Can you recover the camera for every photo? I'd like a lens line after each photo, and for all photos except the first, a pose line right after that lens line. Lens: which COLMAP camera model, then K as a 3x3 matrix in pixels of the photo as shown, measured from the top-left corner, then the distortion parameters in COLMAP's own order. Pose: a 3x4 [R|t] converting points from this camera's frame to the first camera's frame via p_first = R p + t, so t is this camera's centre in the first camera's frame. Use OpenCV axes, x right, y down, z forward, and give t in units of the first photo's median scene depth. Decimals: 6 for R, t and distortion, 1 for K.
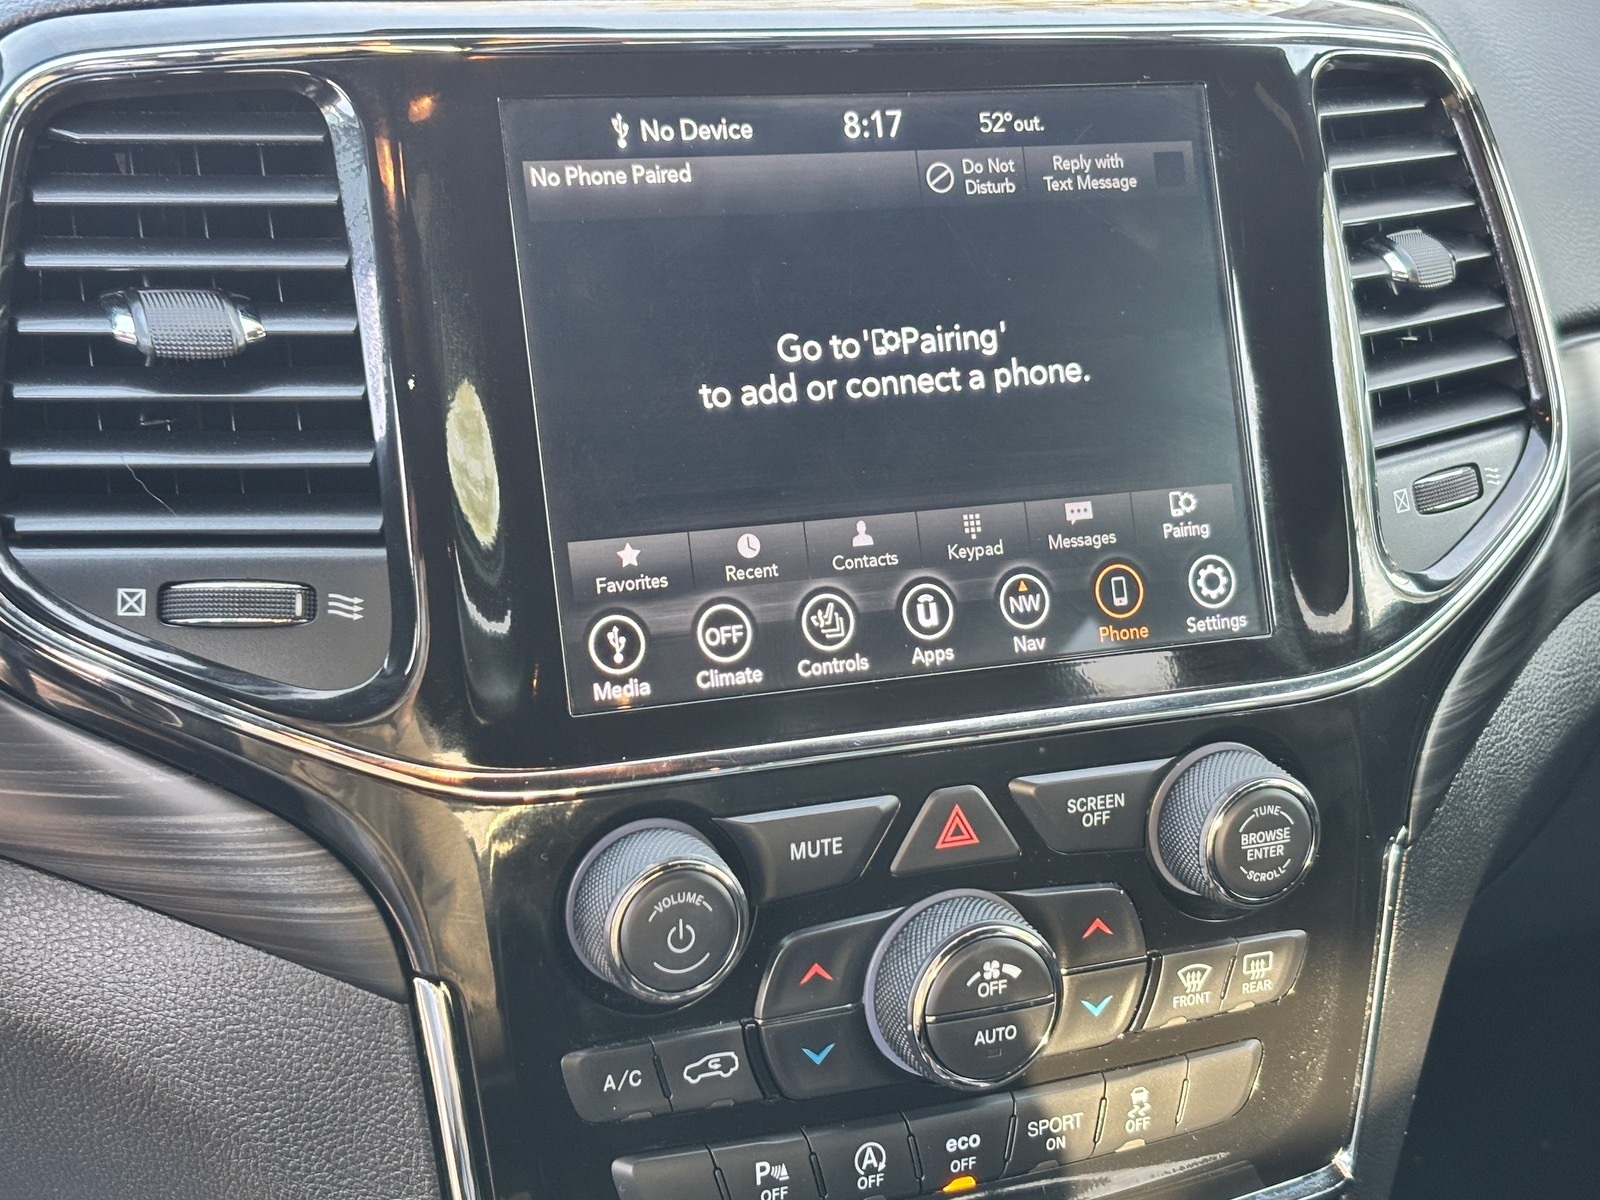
lens RADIAL K [[2611.6, 0, 786.7], [0, 2611.6, 612.9], [0, 0, 1]] dist [0.140231, 0.000000]
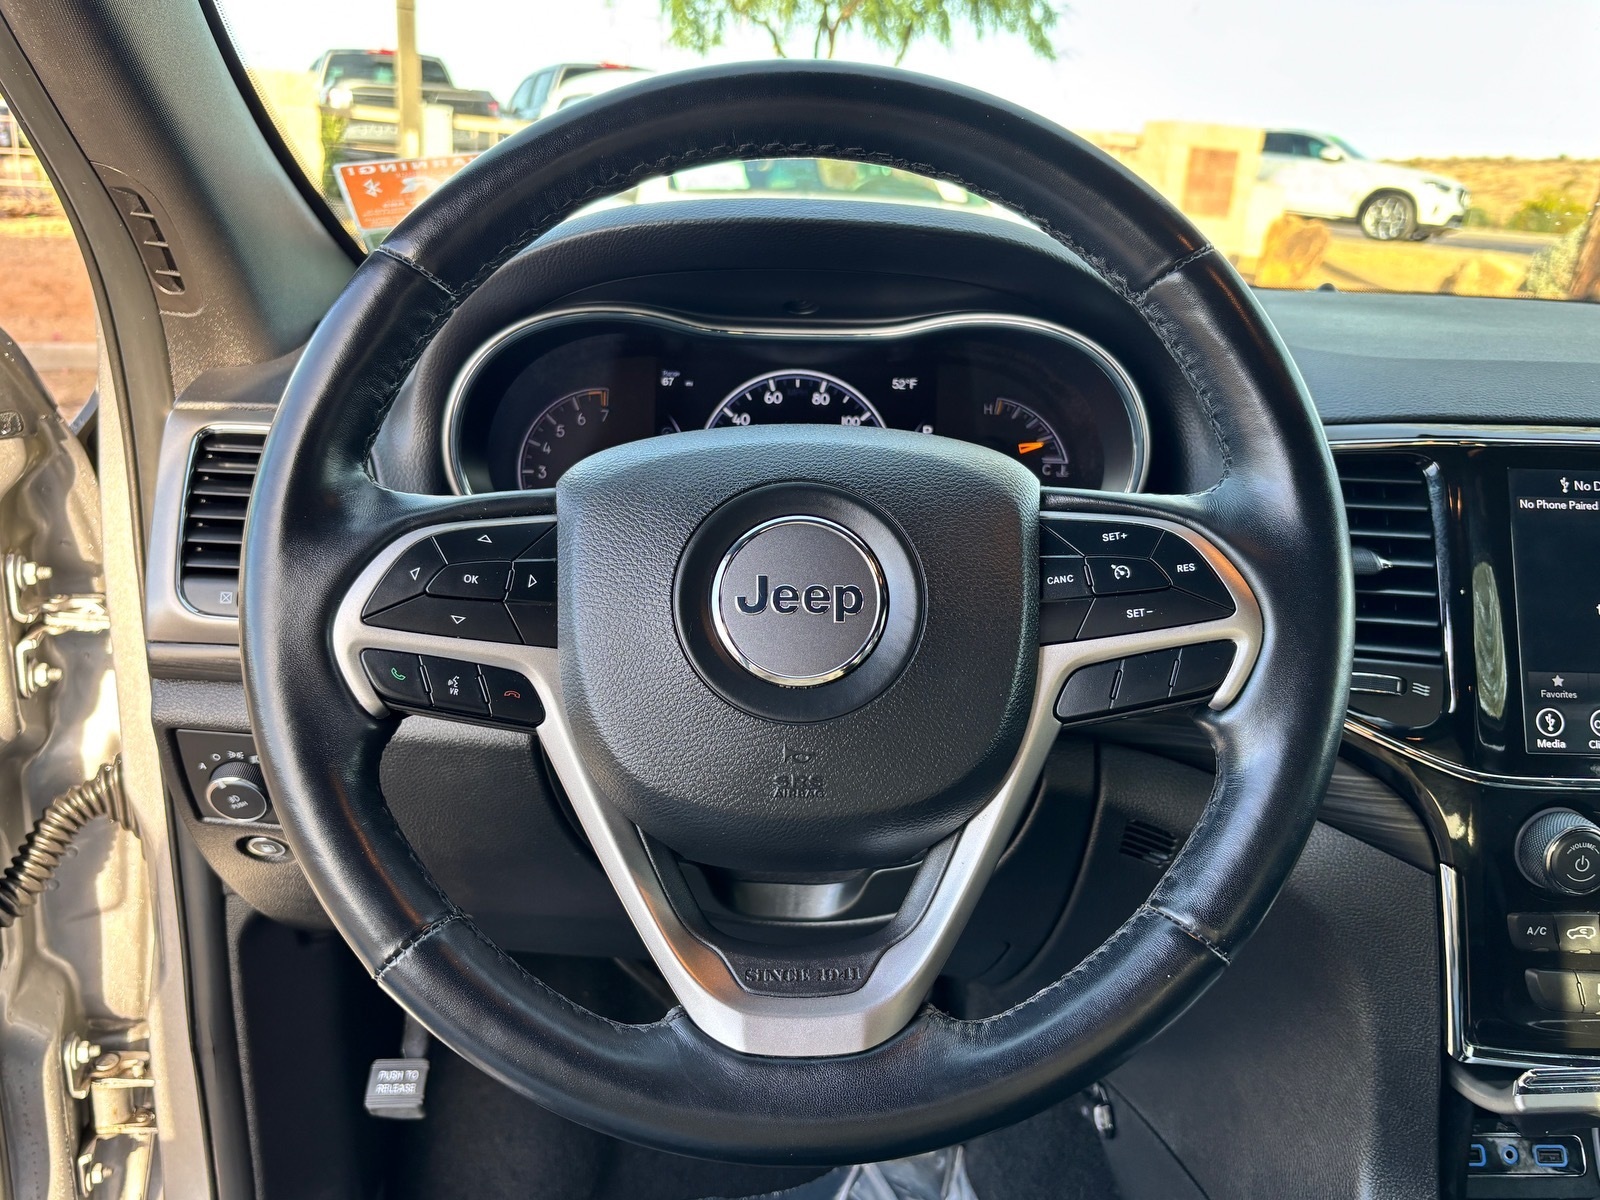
lens RADIAL K [[1328.0, 0, 790.3], [0, 1328.0, 610.1], [0, 0, 1]] dist [0.042177, -0.056943]
pose [[0.926285, 0.080796, -0.368060, -0.231554], [-0.117579, 0.989949, -0.078595, 0.075846], [0.358011, 0.116077, 0.926474, -0.220716]]
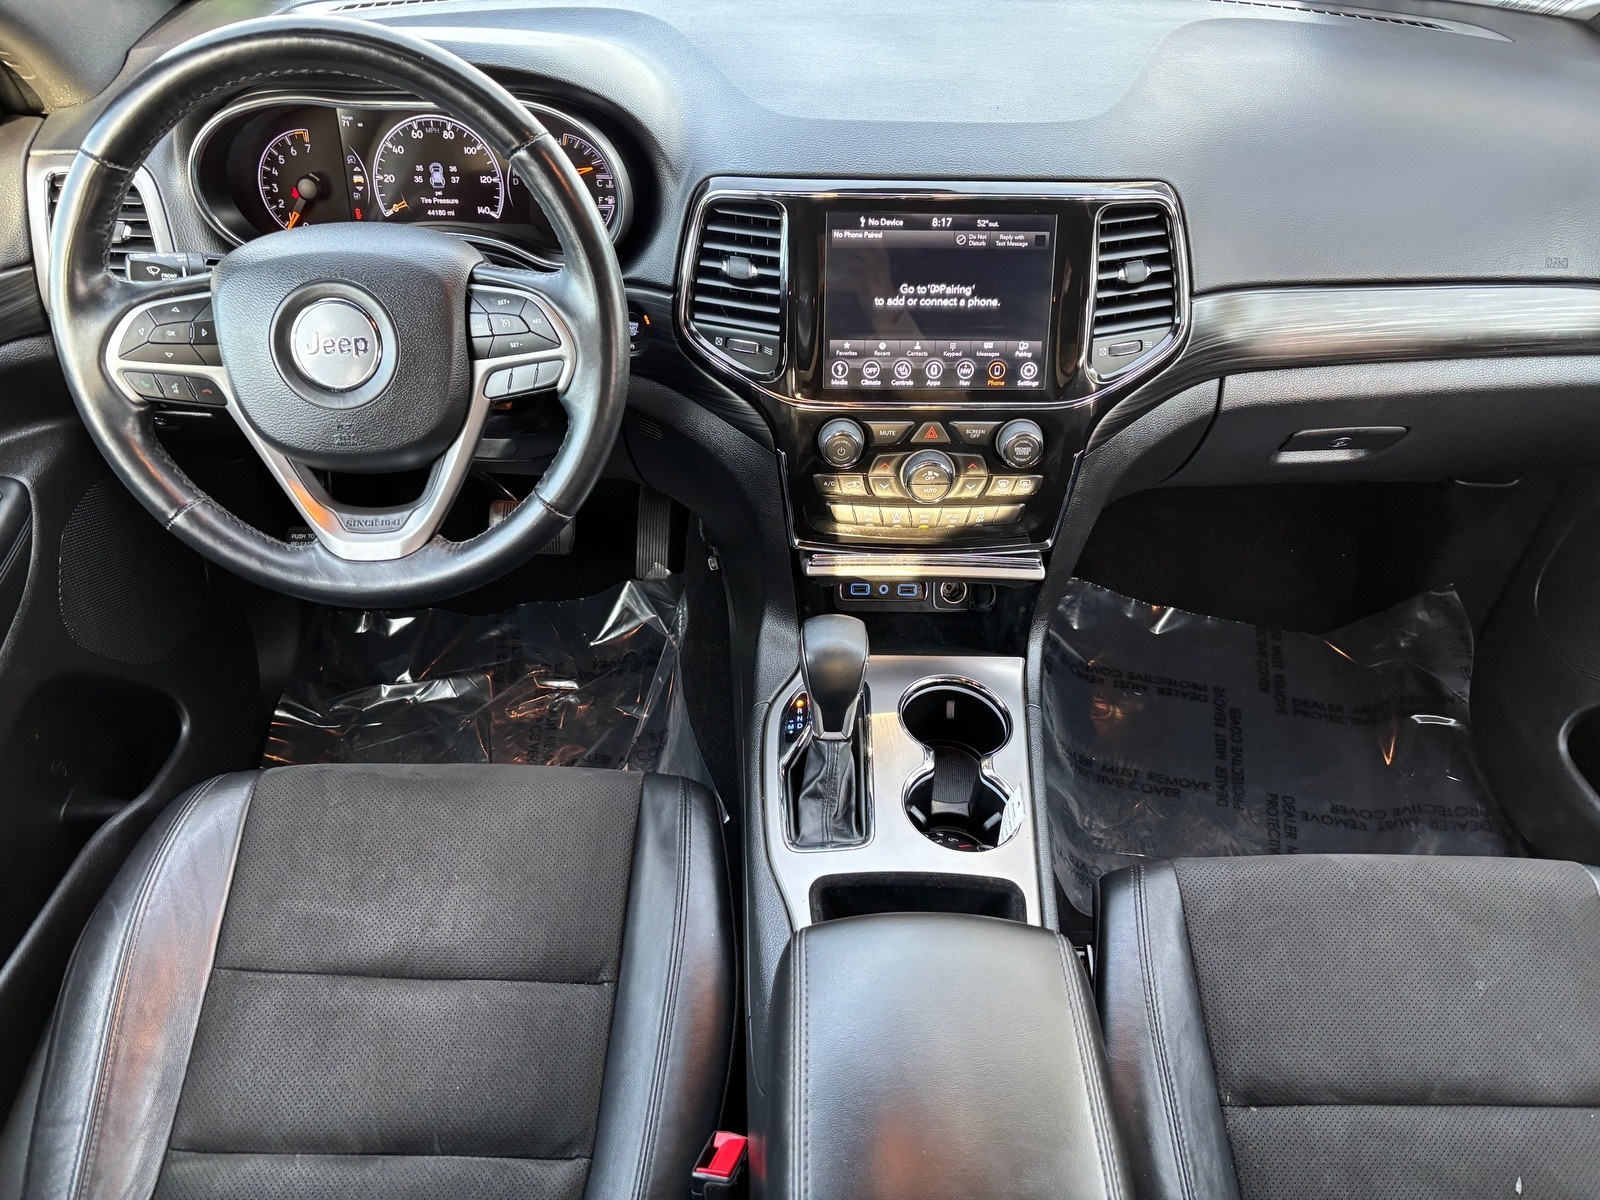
lens RADIAL K [[1236.9, 0, 801.1], [0, 1236.9, 611.1], [0, 0, 1]] dist [0.026256, -0.028531]
pose [[0.914971, 0.230598, -0.331140, 0.518480], [-0.105841, 0.929041, 0.354514, -0.271392], [0.389393, -0.289322, 0.874452, -0.622679]]
